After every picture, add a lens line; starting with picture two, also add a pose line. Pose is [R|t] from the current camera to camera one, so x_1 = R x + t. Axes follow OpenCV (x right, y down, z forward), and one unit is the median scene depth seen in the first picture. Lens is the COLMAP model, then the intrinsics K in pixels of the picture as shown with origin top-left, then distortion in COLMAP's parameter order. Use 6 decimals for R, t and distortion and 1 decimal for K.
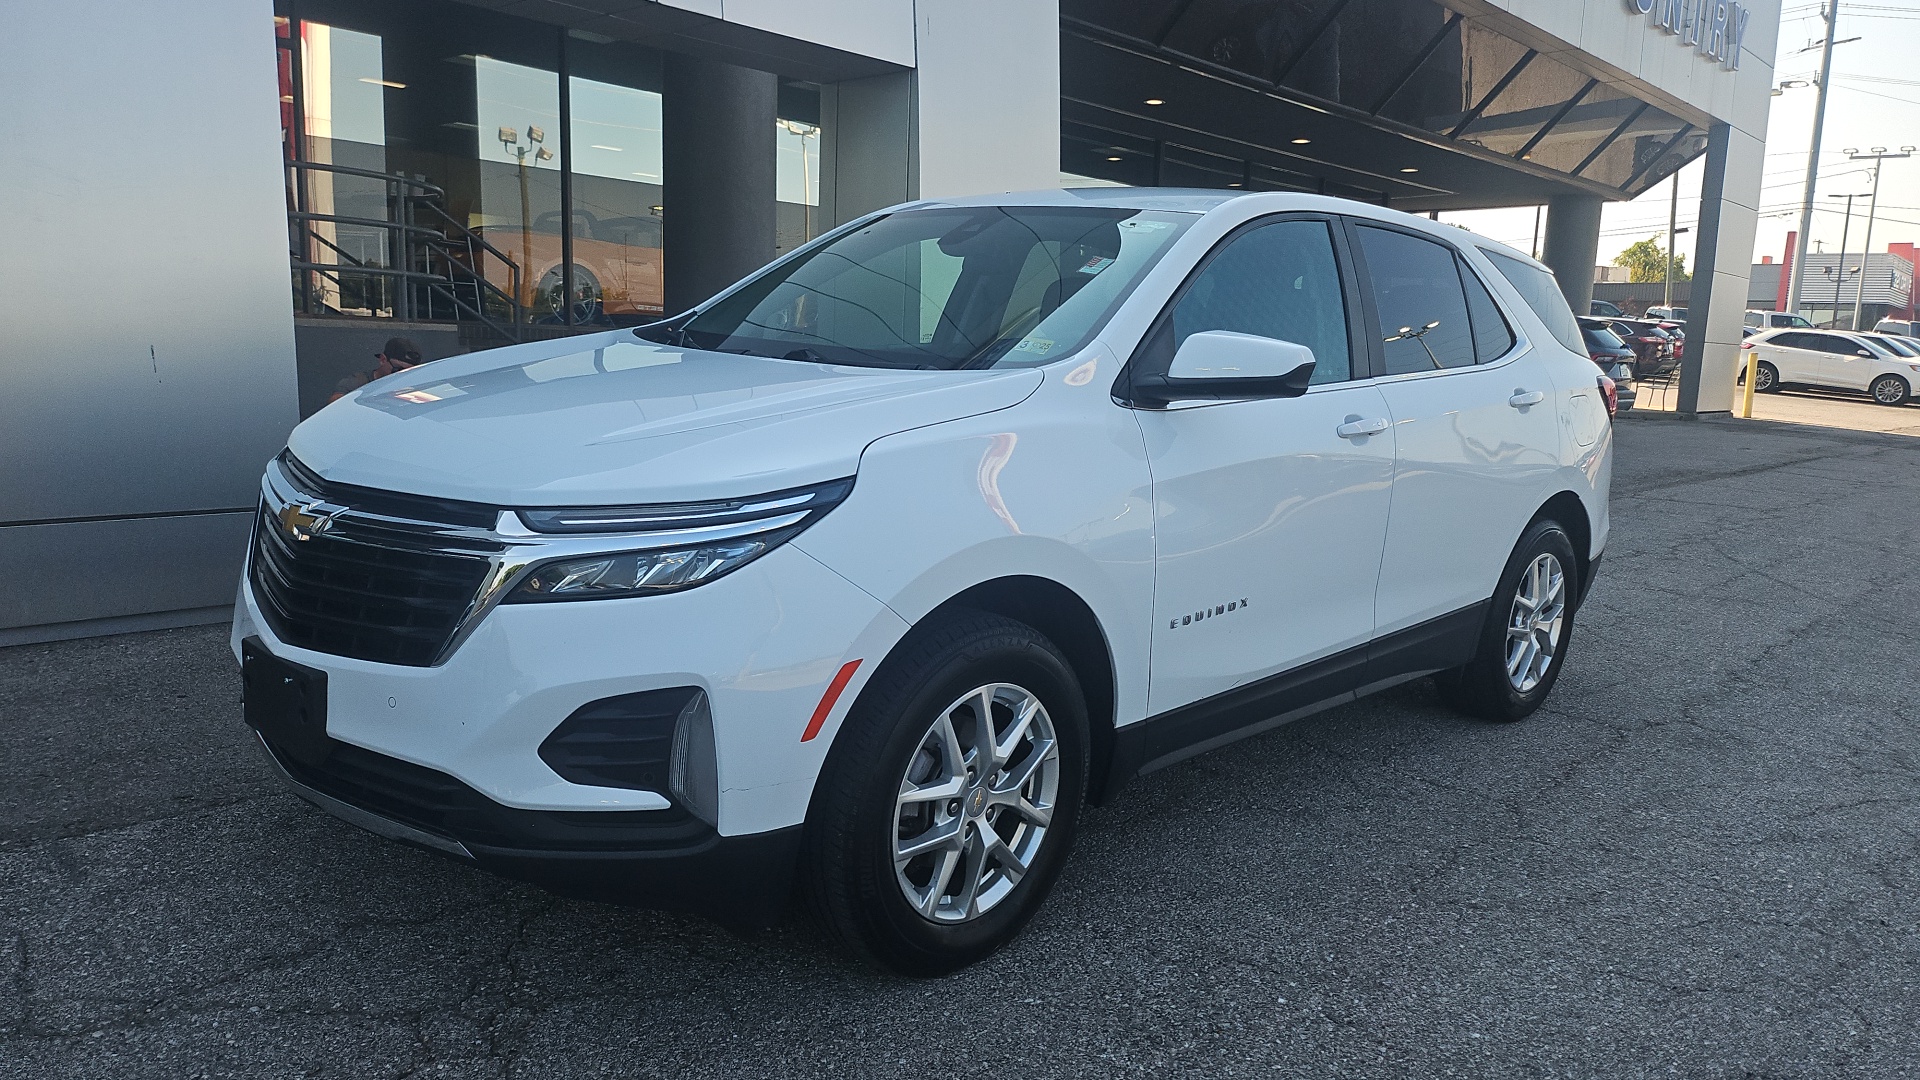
lens RADIAL K [[1364.1, 0, 963.5], [0, 1364.1, 550.5], [0, 0, 1]] dist [0.049501, -0.047007]
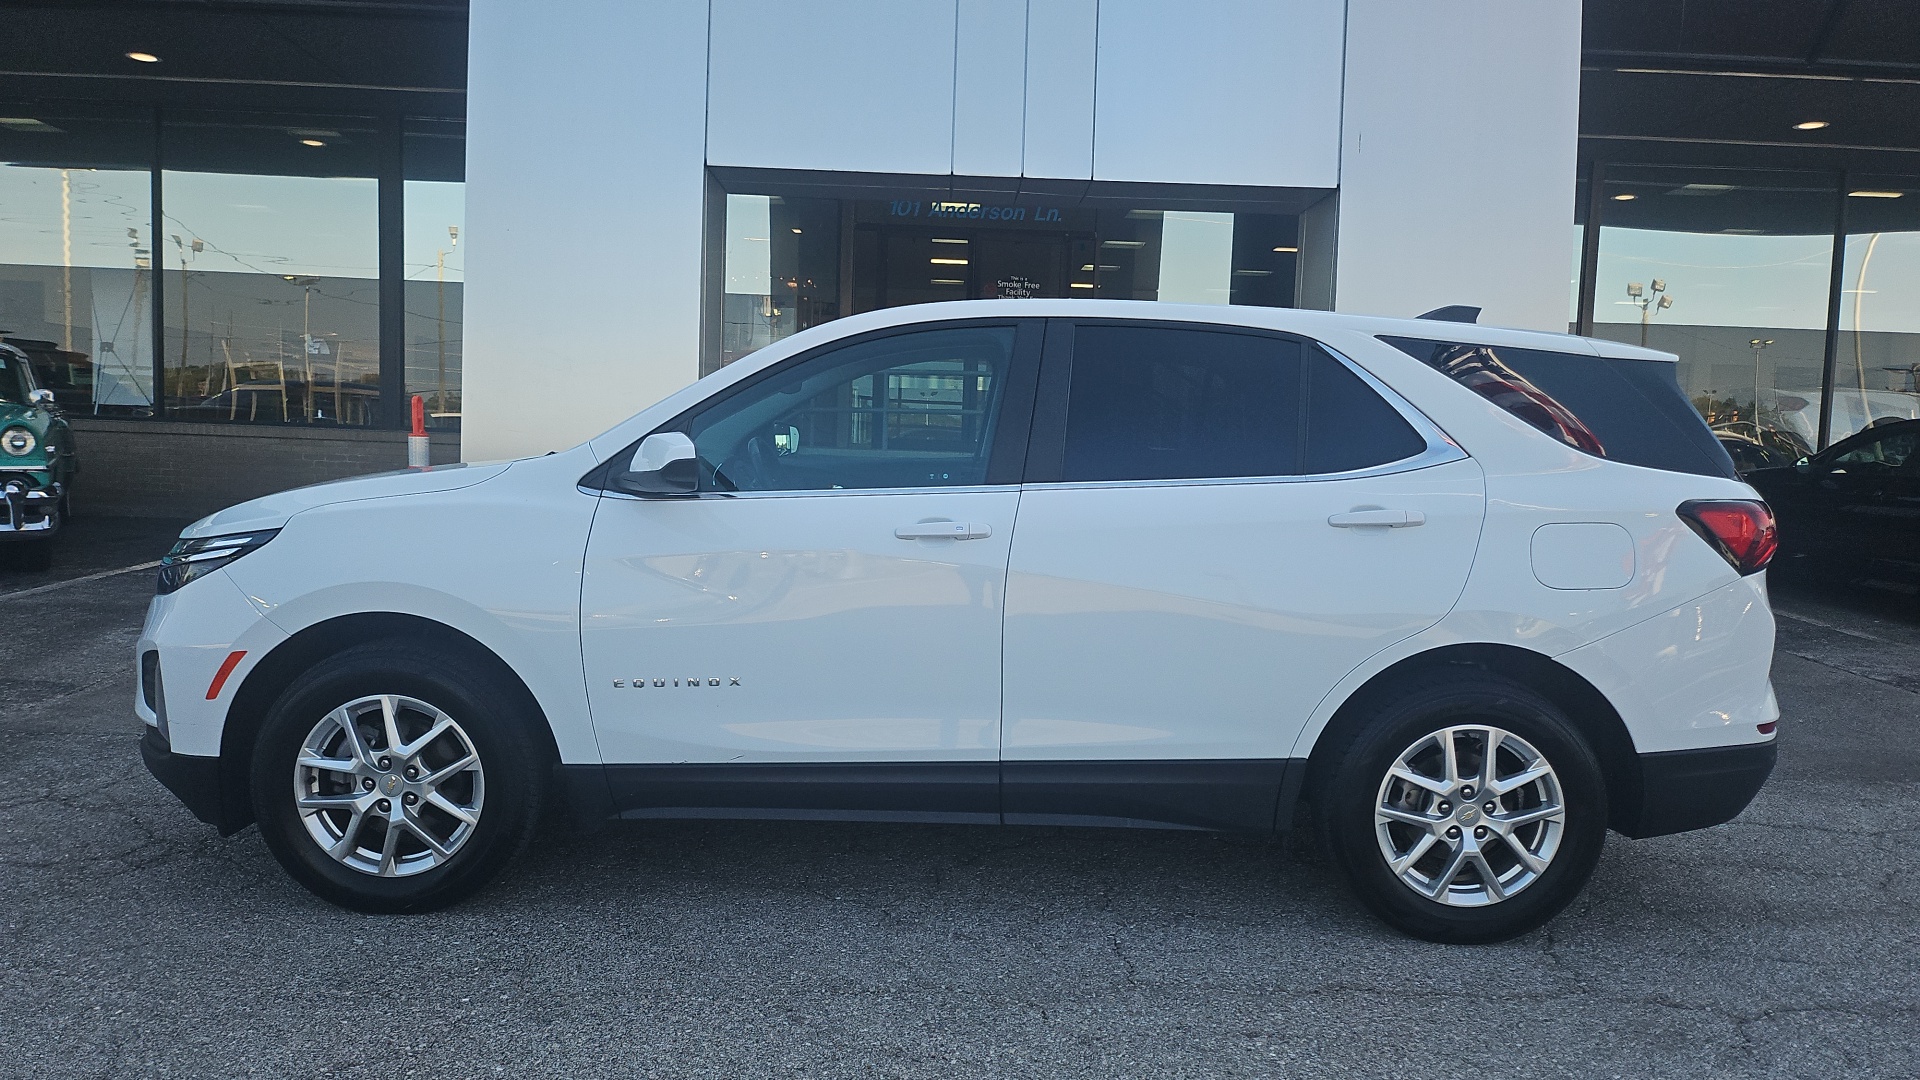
lens RADIAL K [[1341.0, 0, 980.7], [0, 1341.0, 545.7], [0, 0, 1]] dist [0.039952, -0.000791]
pose [[0.695006, 0.035454, -0.718129, 1.218675], [-0.117875, 0.990888, -0.065161, -0.025639], [0.709275, 0.129937, 0.692853, 0.424186]]
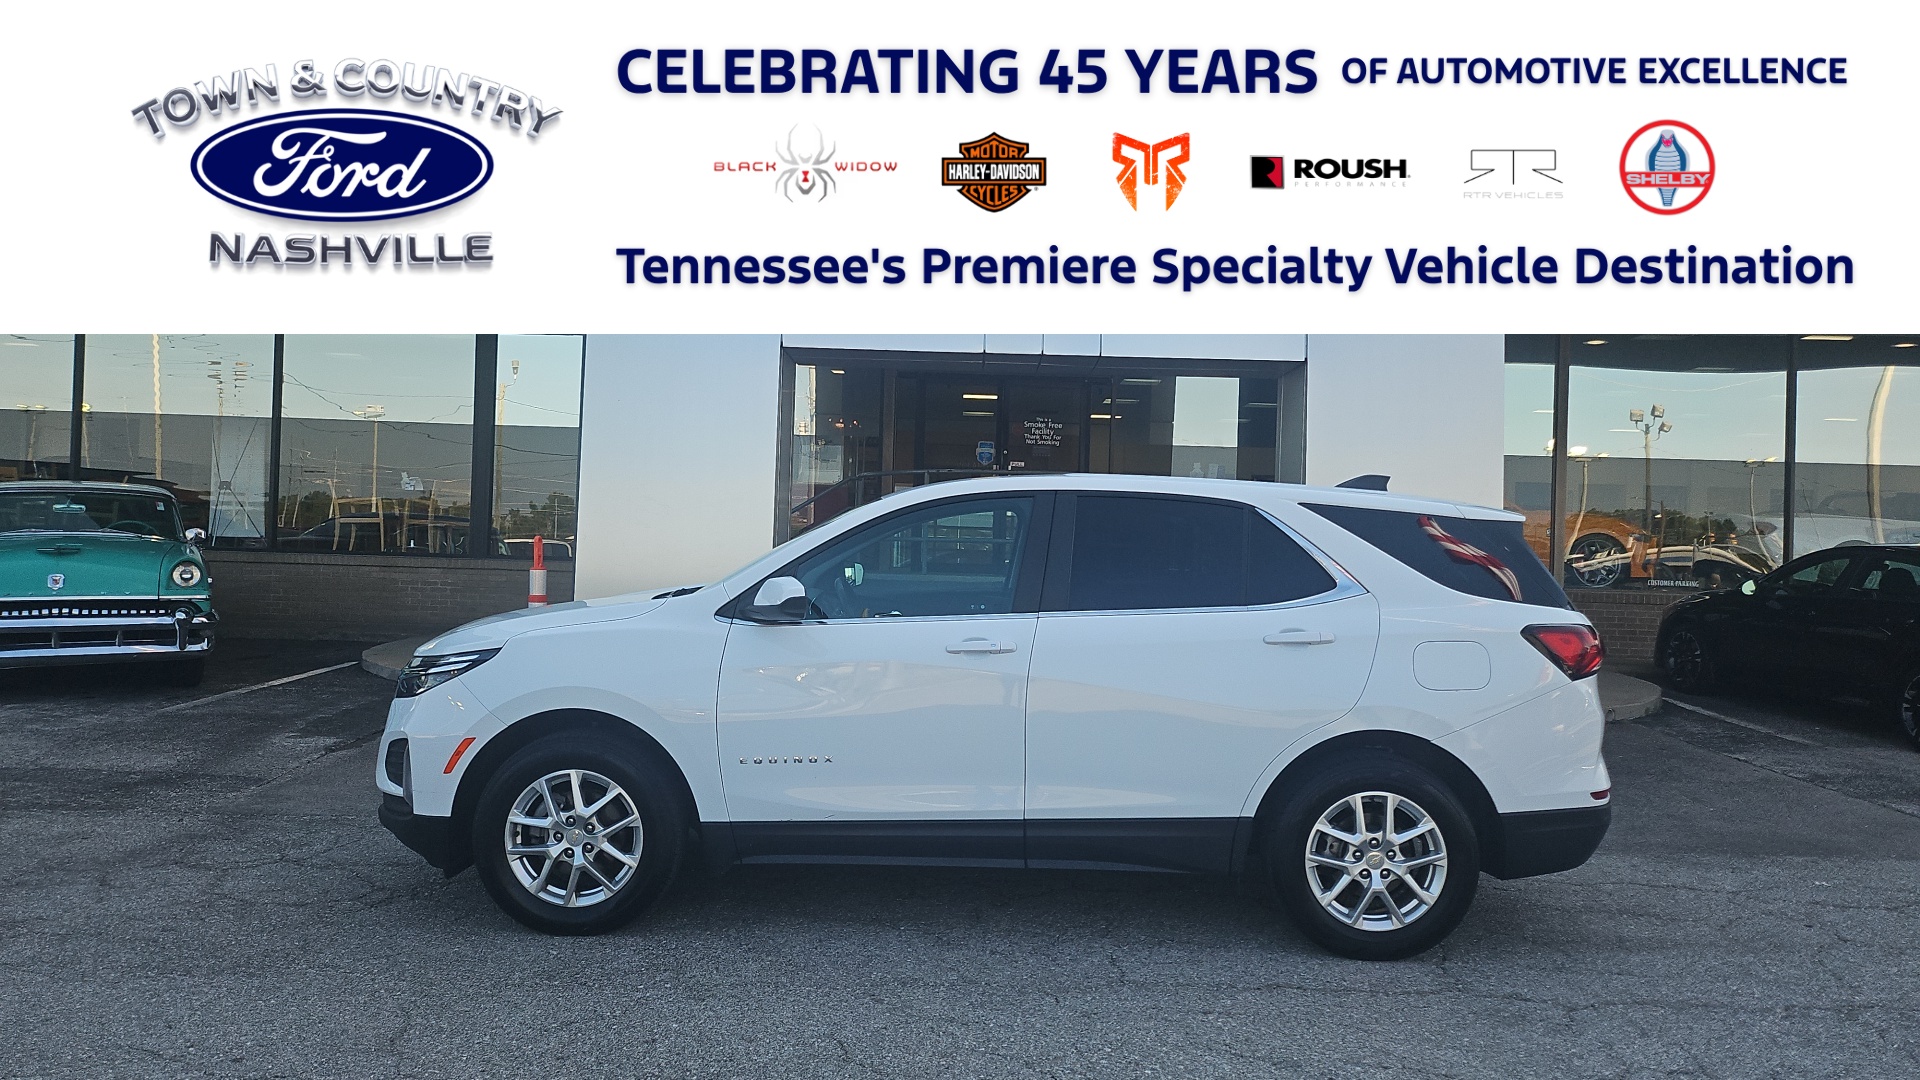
lens RADIAL K [[1317.5, 0, 989.7], [0, 1317.5, 548.0], [0, 0, 1]] dist [0.061103, -0.041400]
pose [[0.683618, -0.029135, -0.729258, 1.512941], [-0.116264, 0.982096, -0.148224, 0.004845], [0.720520, 0.186116, 0.667991, 0.143345]]
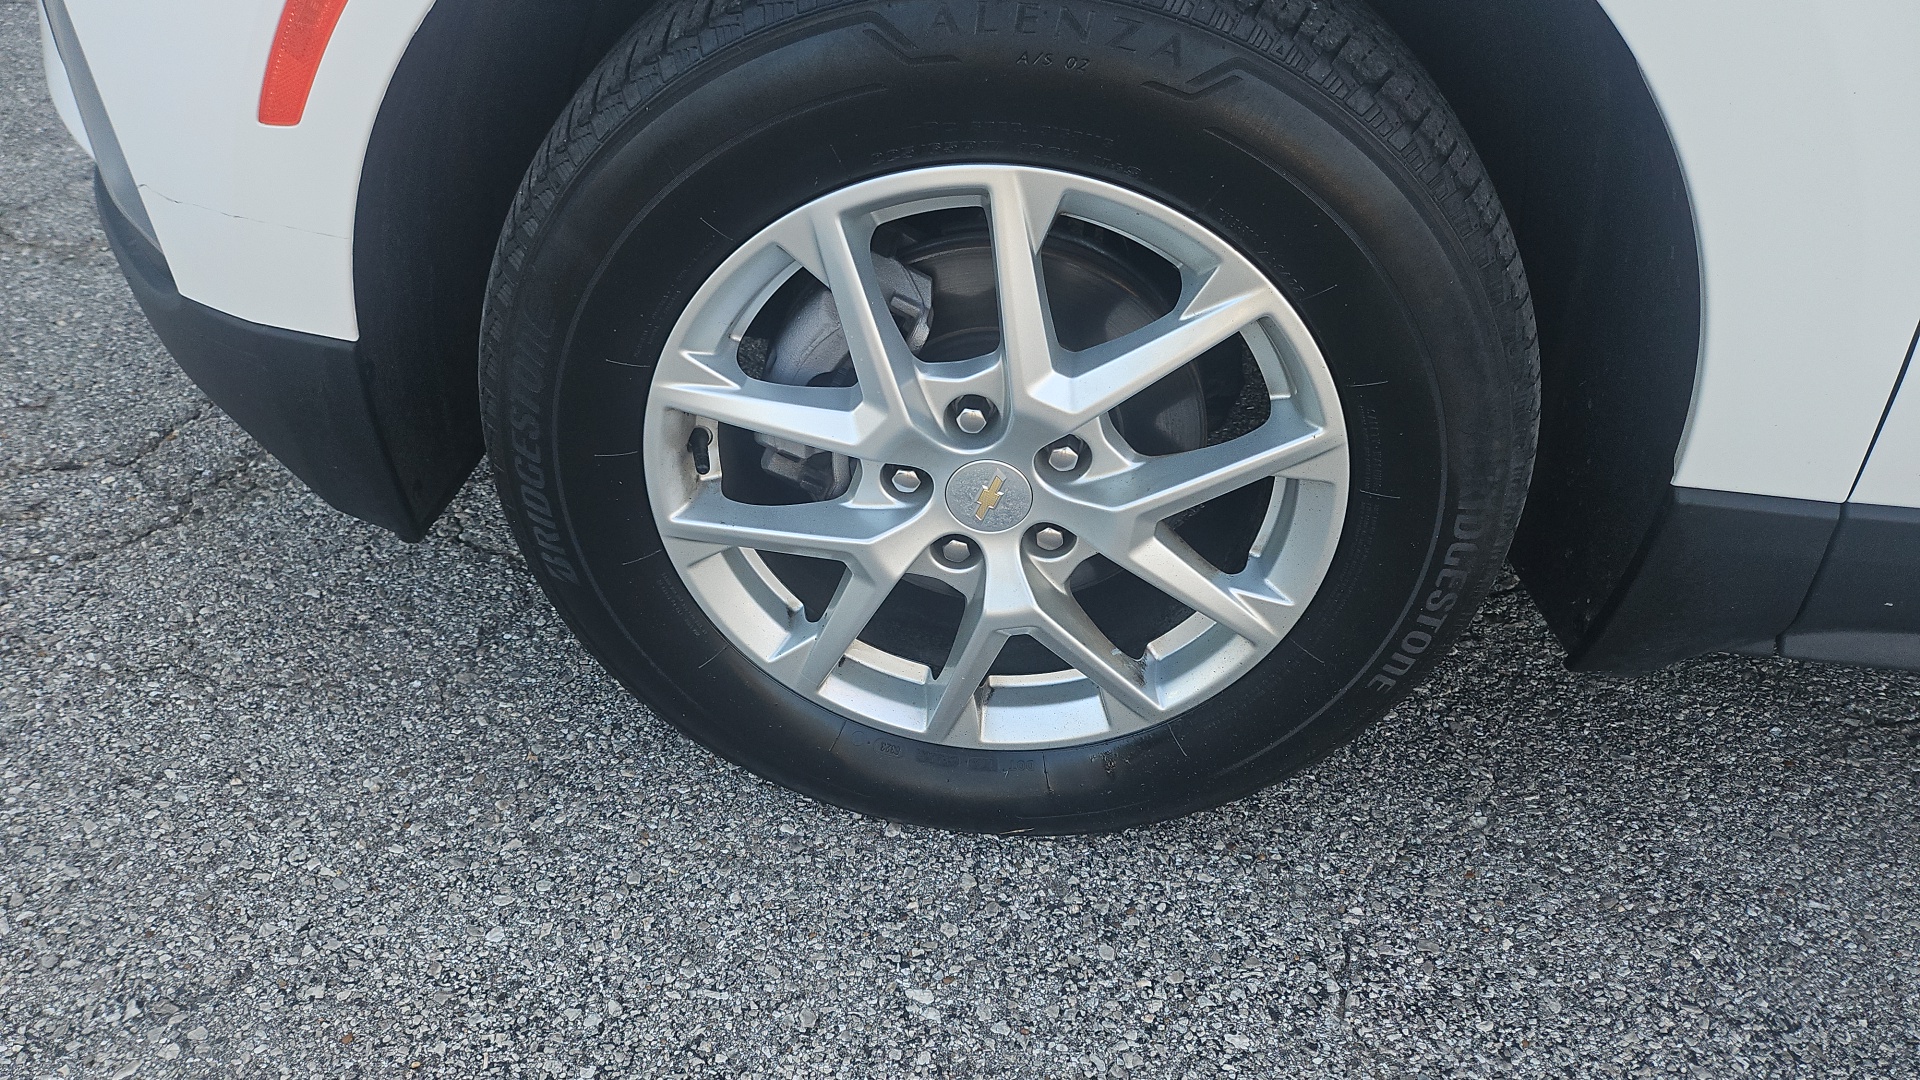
lens RADIAL K [[1364.1, 0, 963.5], [0, 1364.1, 550.5], [0, 0, 1]] dist [0.049501, -0.047007]
pose [[0.623726, 0.462674, -0.629999, 0.215323], [-0.175628, 0.868340, 0.463833, 0.029850], [0.761656, -0.178660, 0.622865, 0.700419]]
